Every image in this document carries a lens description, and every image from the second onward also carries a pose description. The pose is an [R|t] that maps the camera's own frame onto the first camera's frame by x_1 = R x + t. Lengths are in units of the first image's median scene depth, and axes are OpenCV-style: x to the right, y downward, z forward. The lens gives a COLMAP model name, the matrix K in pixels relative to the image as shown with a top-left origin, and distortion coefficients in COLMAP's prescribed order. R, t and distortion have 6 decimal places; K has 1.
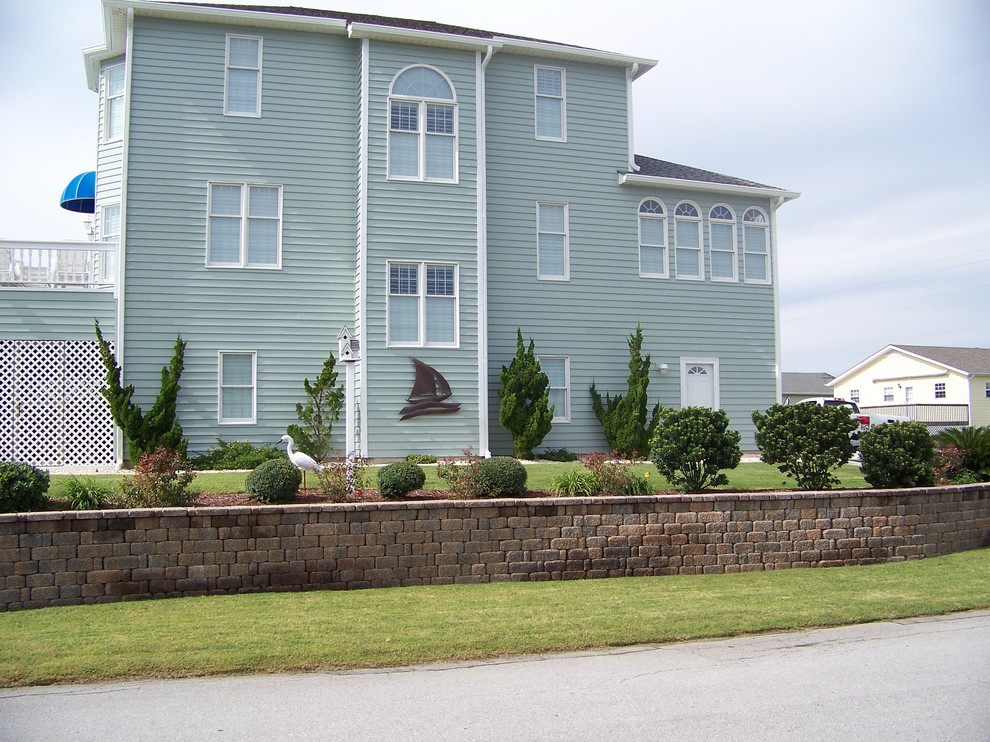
lens RADIAL K [[1034.3, 0, 493.7], [0, 1034.3, 398.9], [0, 0, 1]] dist [-0.271914, 0.364851]
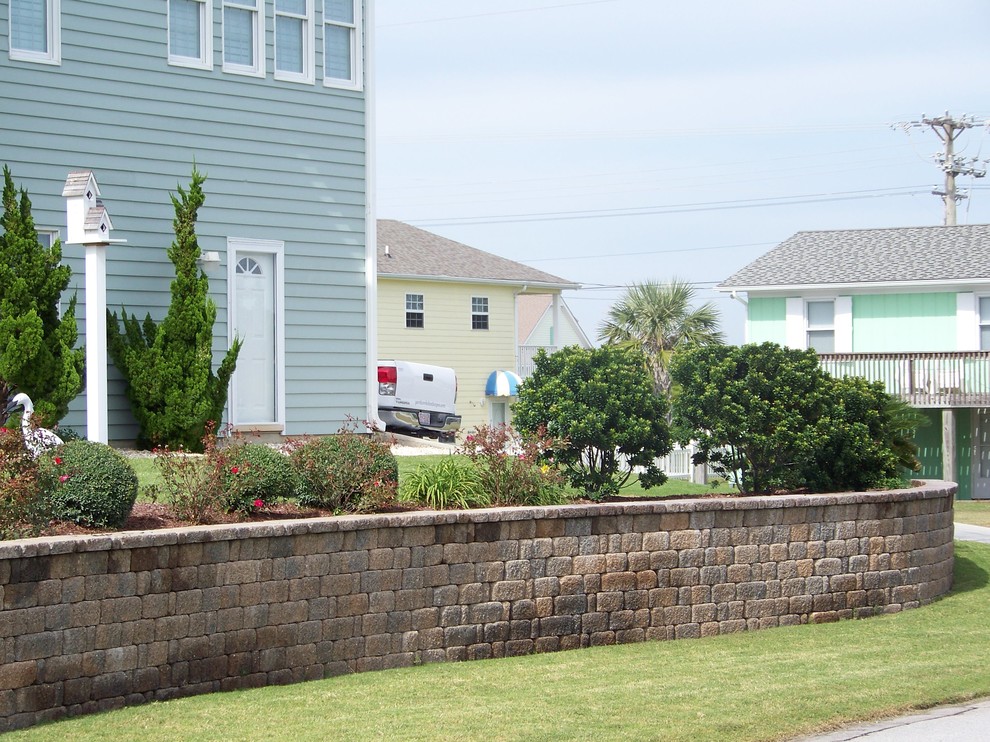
lens RADIAL K [[2927.6, 0, 495.0], [0, 2927.6, 371.0], [0, 0, 1]] dist [-0.098456, 0.296059]
pose [[0.786352, 0.009122, 0.617712, -0.684685], [-0.021588, 0.999686, 0.012719, 0.001562], [-0.617402, -0.023336, 0.786302, -0.176876]]
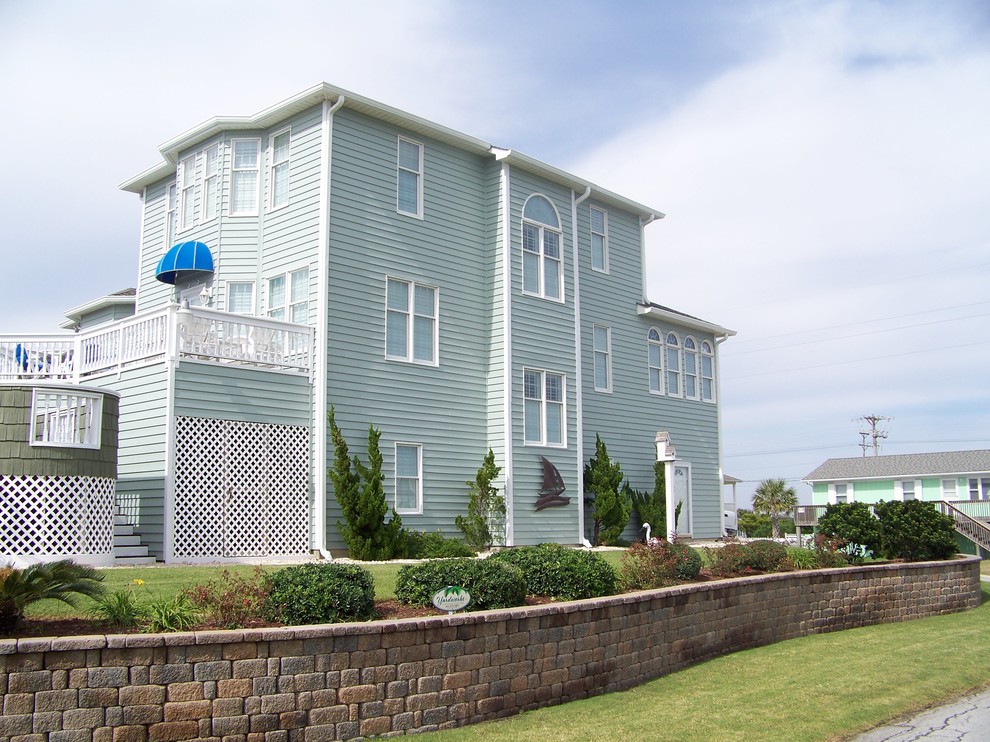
lens RADIAL K [[1034.3, 0, 493.7], [0, 1034.3, 398.9], [0, 0, 1]] dist [-0.271914, 0.364851]
pose [[0.880444, 0.061825, 0.470101, -0.706738], [-0.019202, 0.995298, -0.094933, 0.006406], [-0.473760, 0.074556, 0.877492, 0.040383]]
